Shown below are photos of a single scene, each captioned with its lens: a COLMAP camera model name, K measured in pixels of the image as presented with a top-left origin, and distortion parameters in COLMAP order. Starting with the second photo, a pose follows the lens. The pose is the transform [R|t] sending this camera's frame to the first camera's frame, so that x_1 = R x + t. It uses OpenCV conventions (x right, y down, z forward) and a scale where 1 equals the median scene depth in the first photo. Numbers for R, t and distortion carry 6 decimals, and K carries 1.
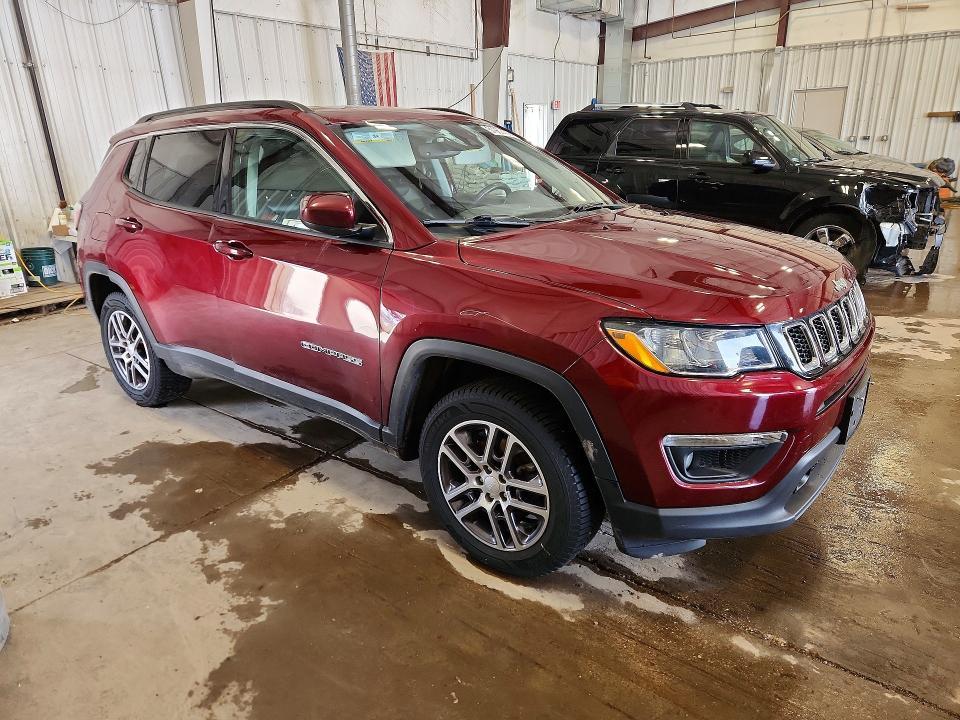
lens RADIAL K [[653.8, 0, 480.0], [0, 653.8, 360.0], [0, 0, 1]] dist [0.005222, 0.002863]
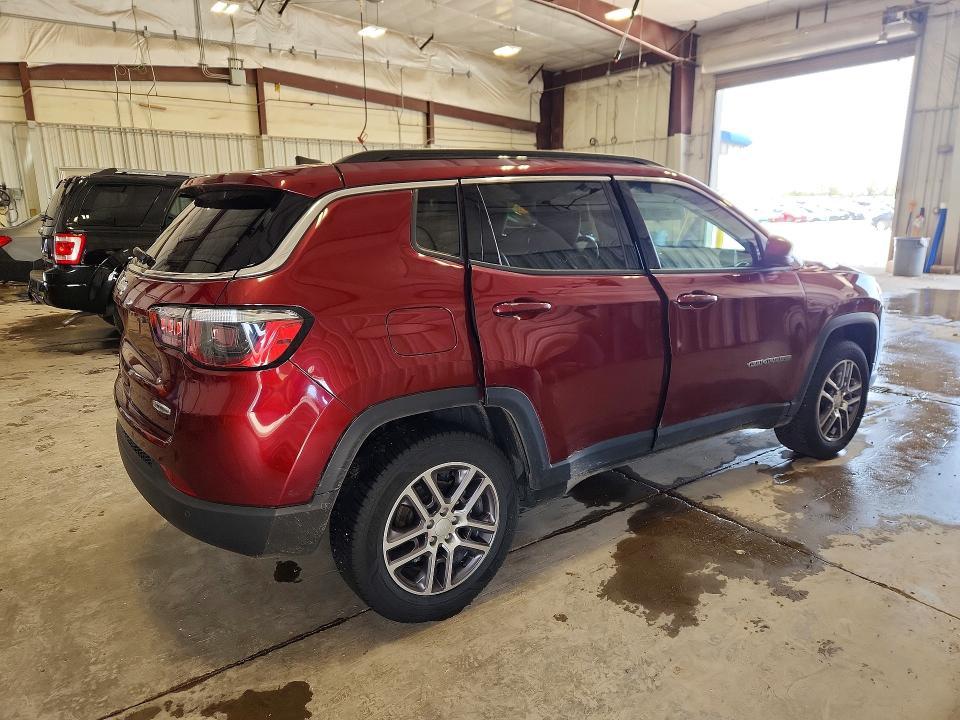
lens RADIAL K [[653.8, 0, 480.0], [0, 653.8, 360.0], [0, 0, 1]] dist [0.005222, 0.002863]
pose [[0.286392, -0.190429, 0.938997, -1.117391], [0.305029, 0.947178, 0.099055, -0.217040], [-0.908260, 0.258053, 0.329351, 0.789089]]
